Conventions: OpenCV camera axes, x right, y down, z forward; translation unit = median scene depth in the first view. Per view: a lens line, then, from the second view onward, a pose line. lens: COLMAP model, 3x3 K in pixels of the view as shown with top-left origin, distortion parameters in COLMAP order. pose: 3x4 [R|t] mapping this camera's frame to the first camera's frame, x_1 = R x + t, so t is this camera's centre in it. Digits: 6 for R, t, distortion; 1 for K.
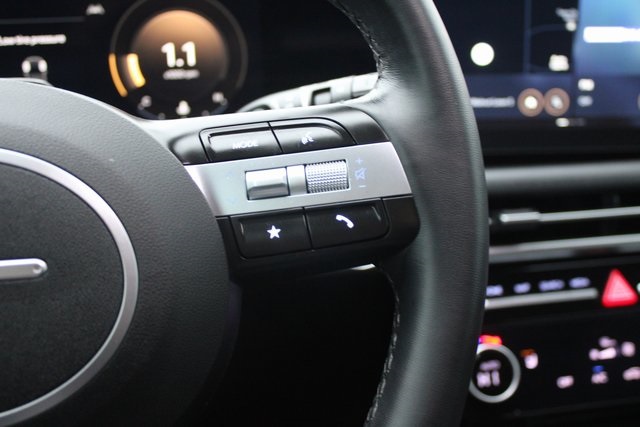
lens RADIAL K [[855.1, 0, 320.0], [0, 855.1, 213.5], [0, 0, 1]] dist [-0.023546, -0.029728]
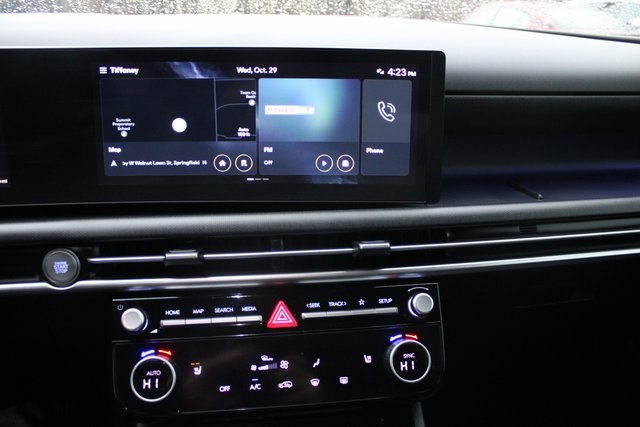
lens RADIAL K [[624.8, 0, 320.0], [0, 624.8, 213.5], [0, 0, 1]] dist [-0.189207, -0.001475]
pose [[0.997697, 0.020891, -0.064533, 0.463872], [-0.023056, 0.999190, -0.032981, -0.030749], [0.063792, 0.034393, 0.997370, 0.105366]]
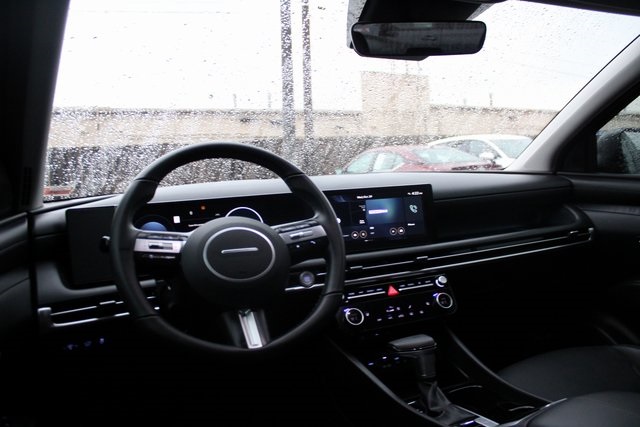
lens RADIAL K [[549.1, 0, 320.0], [0, 549.1, 213.5], [0, 0, 1]] dist [-0.051155, -0.002460]
pose [[0.982743, -0.089076, 0.162116, -0.198775], [0.132378, 0.950818, -0.280039, 0.344894], [-0.129198, 0.296667, 0.946201, -0.911782]]
